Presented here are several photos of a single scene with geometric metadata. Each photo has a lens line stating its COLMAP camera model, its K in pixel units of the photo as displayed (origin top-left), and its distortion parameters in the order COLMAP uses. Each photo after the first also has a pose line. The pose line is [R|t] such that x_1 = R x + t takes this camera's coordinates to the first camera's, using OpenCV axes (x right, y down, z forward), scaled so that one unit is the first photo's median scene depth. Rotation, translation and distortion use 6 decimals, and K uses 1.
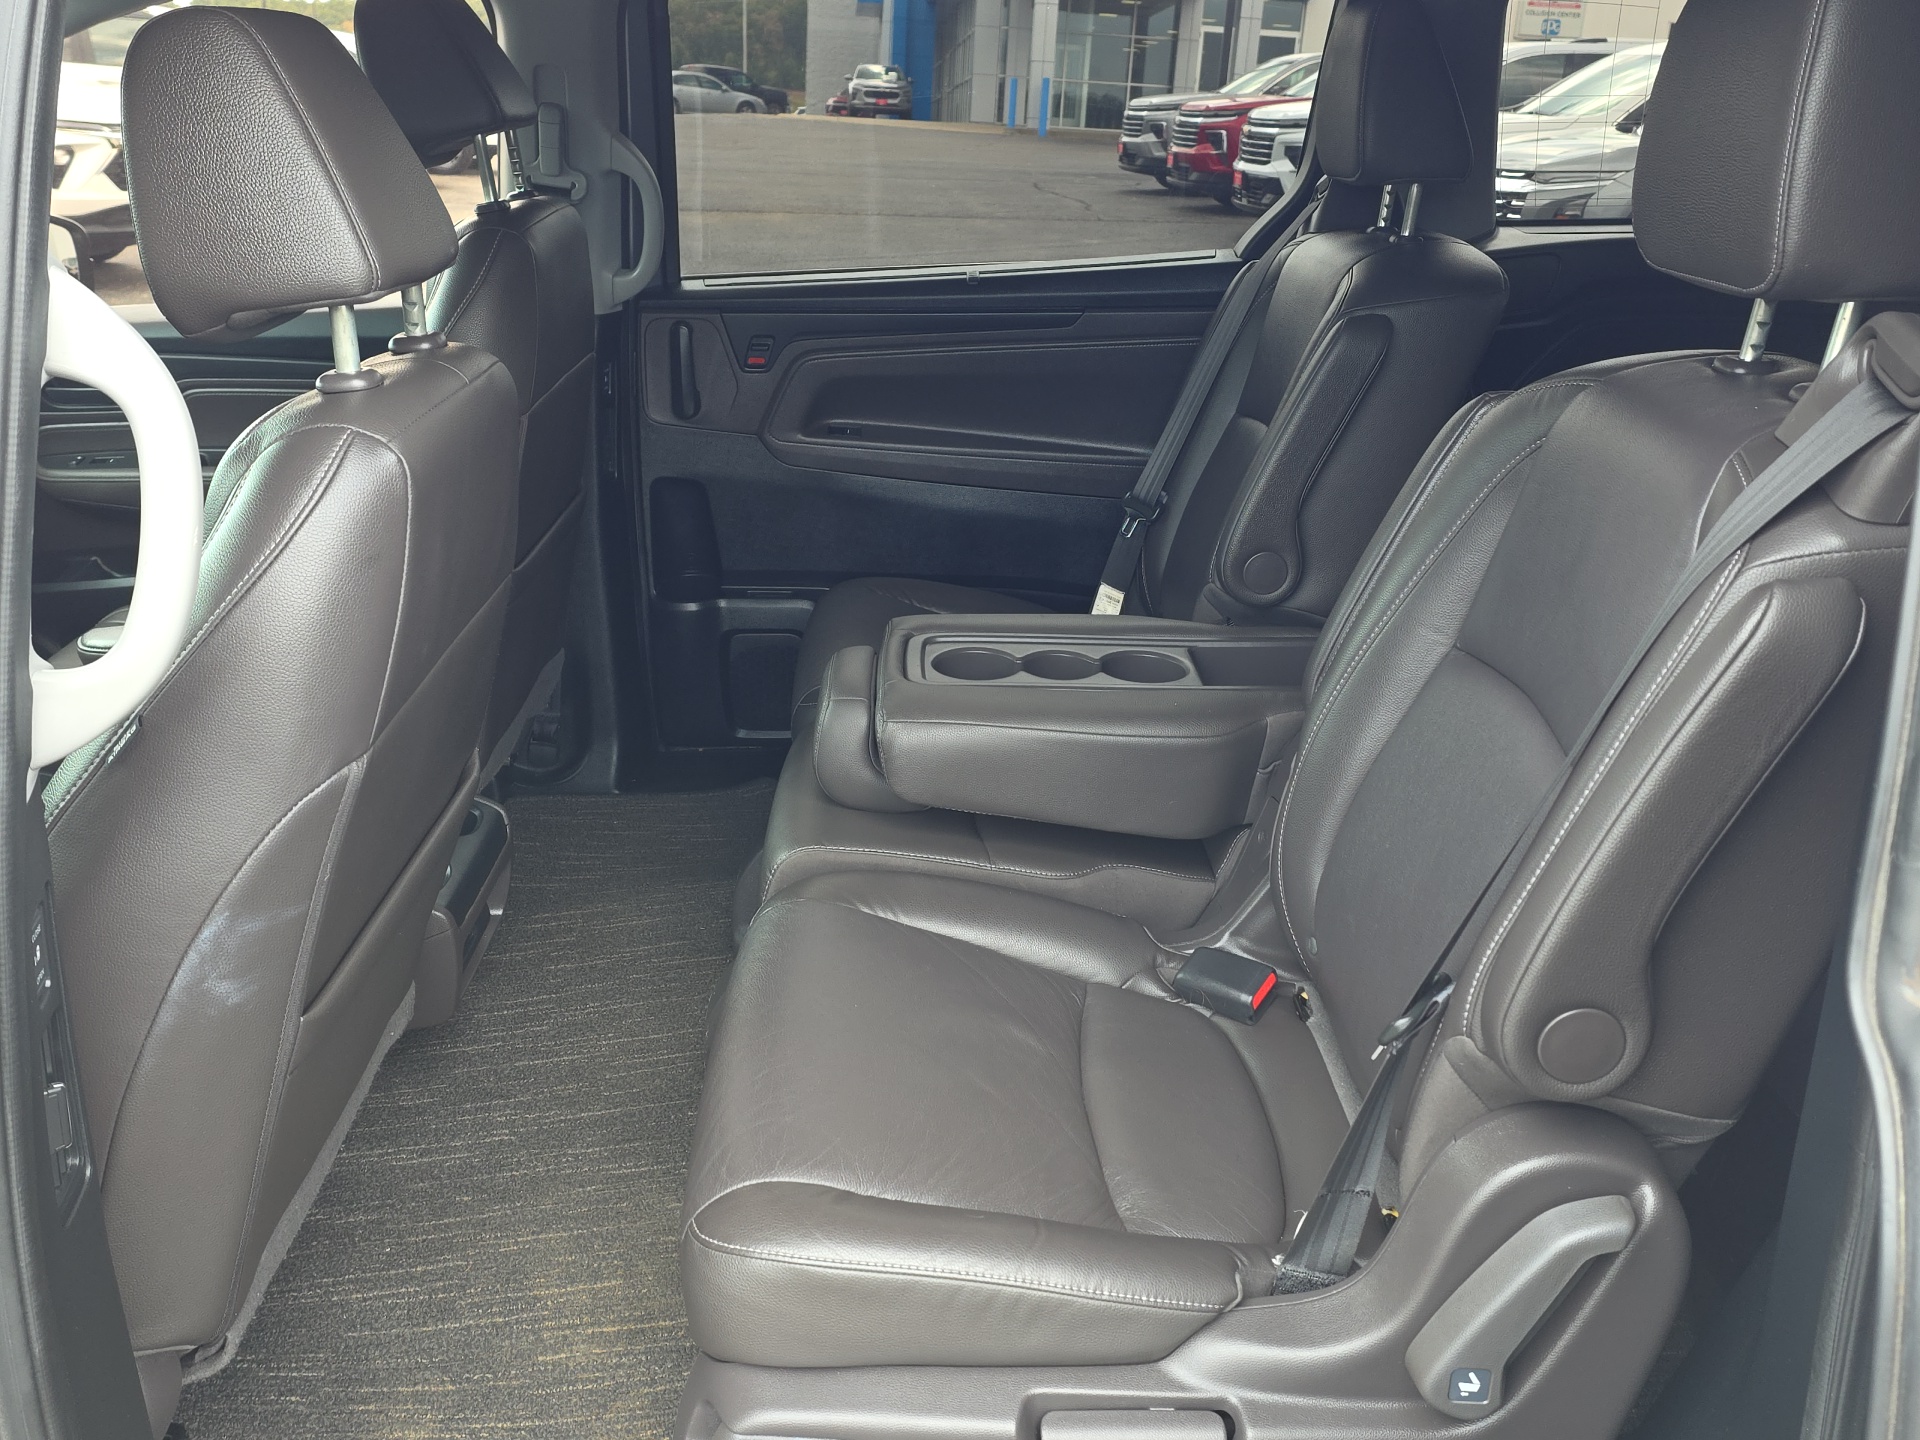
lens RADIAL K [[1679.1, 0, 960.0], [0, 1679.1, 720.0], [0, 0, 1]] dist [0.121433, -0.251525]
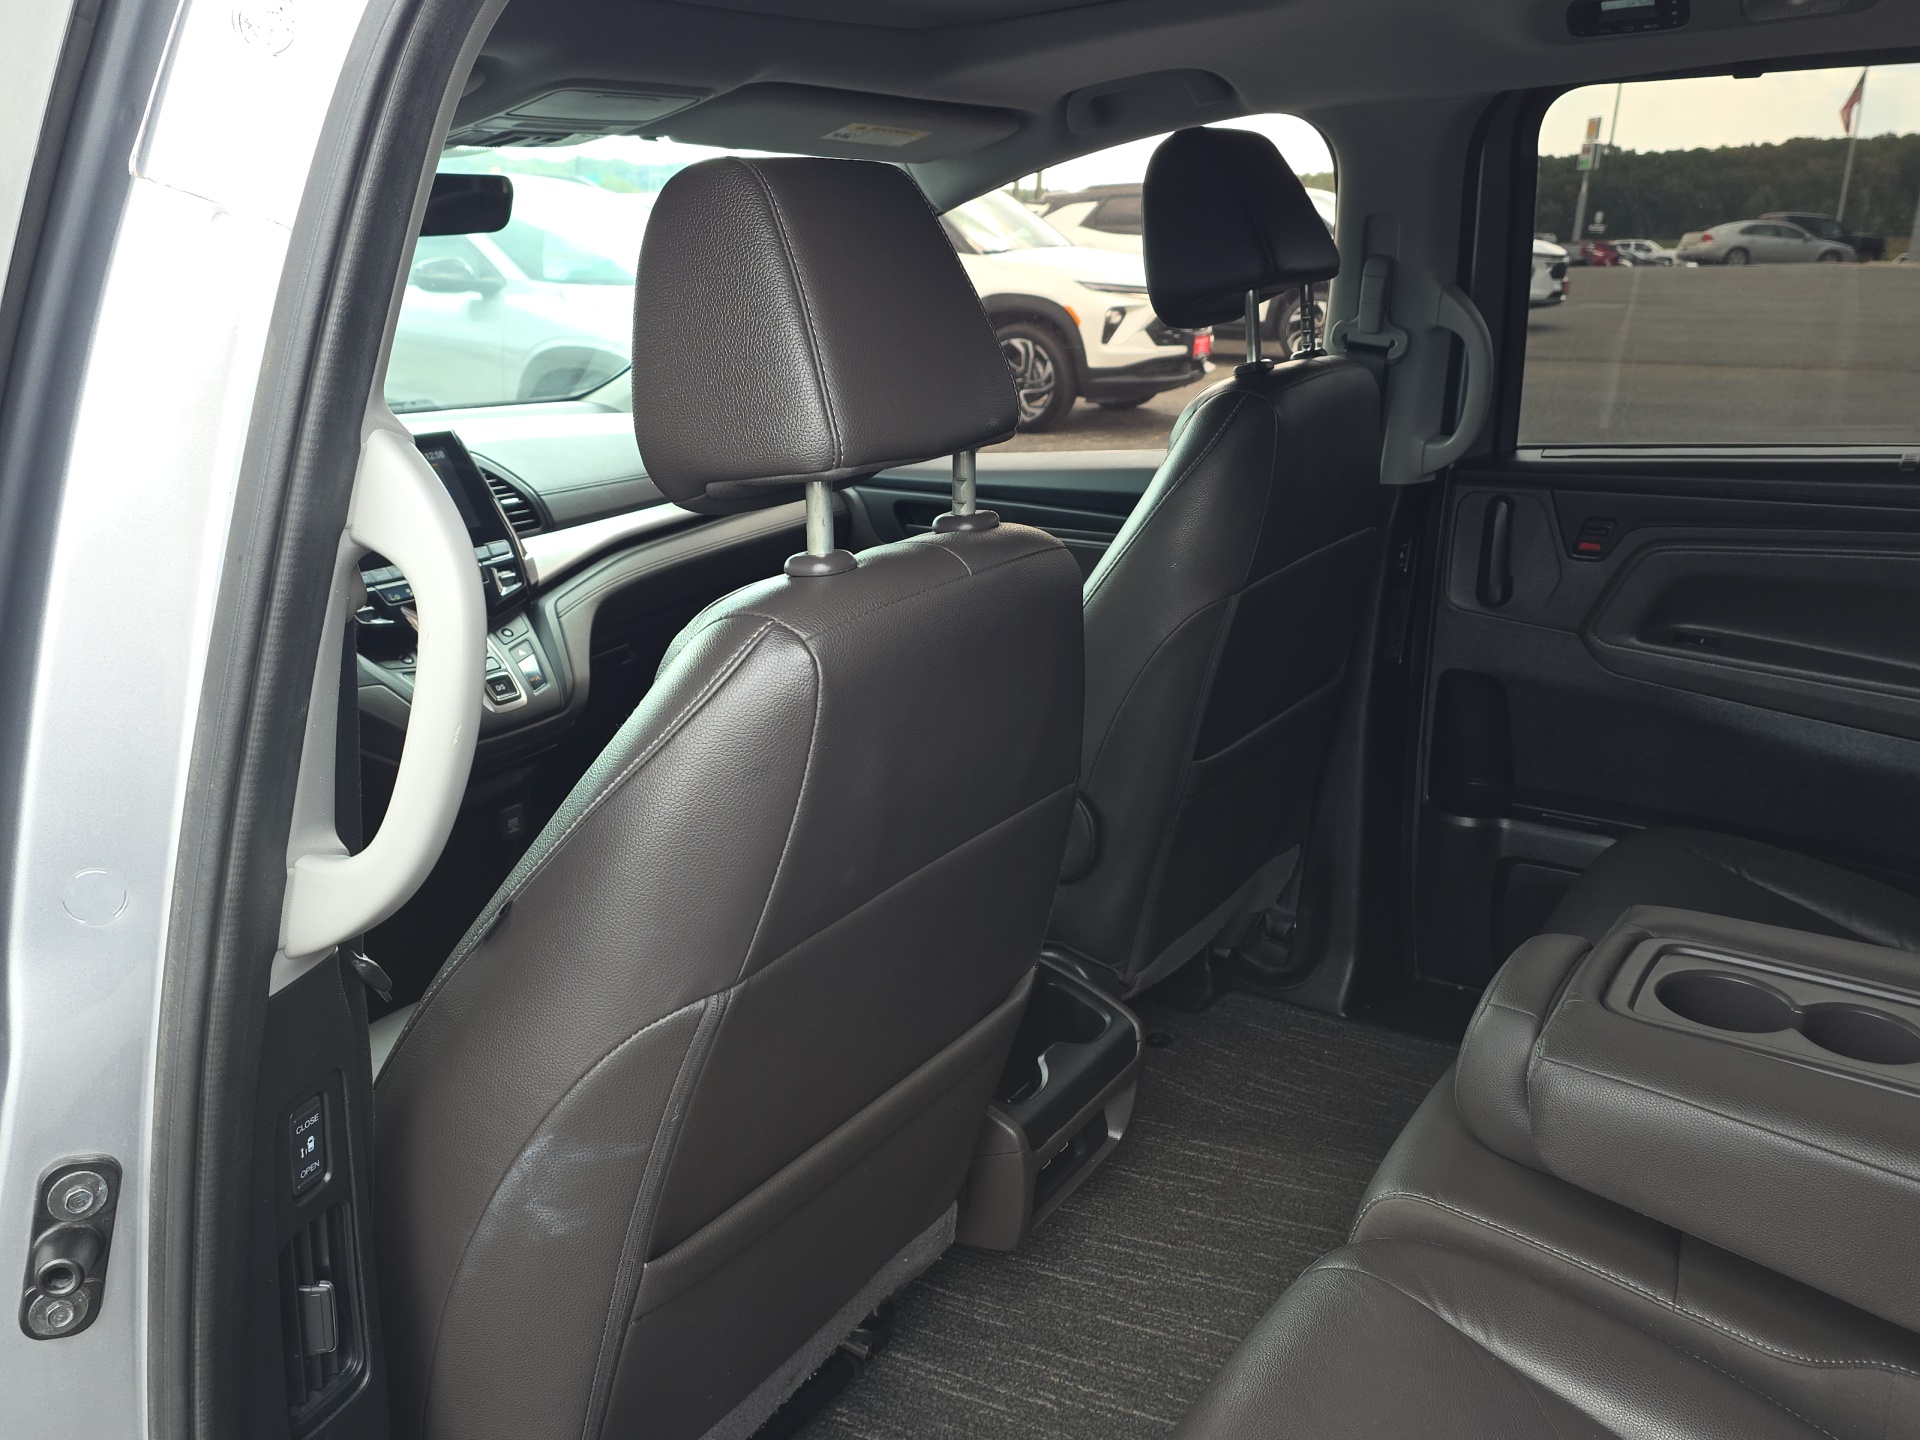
lens RADIAL K [[1576.6, 0, 962.3], [0, 1576.6, 693.1], [0, 0, 1]] dist [0.128581, -0.198009]
pose [[0.803373, 0.132463, -0.580555, 0.100397], [-0.182282, 0.982848, -0.027989, -0.065353], [0.566890, 0.128311, 0.813739, 0.200334]]
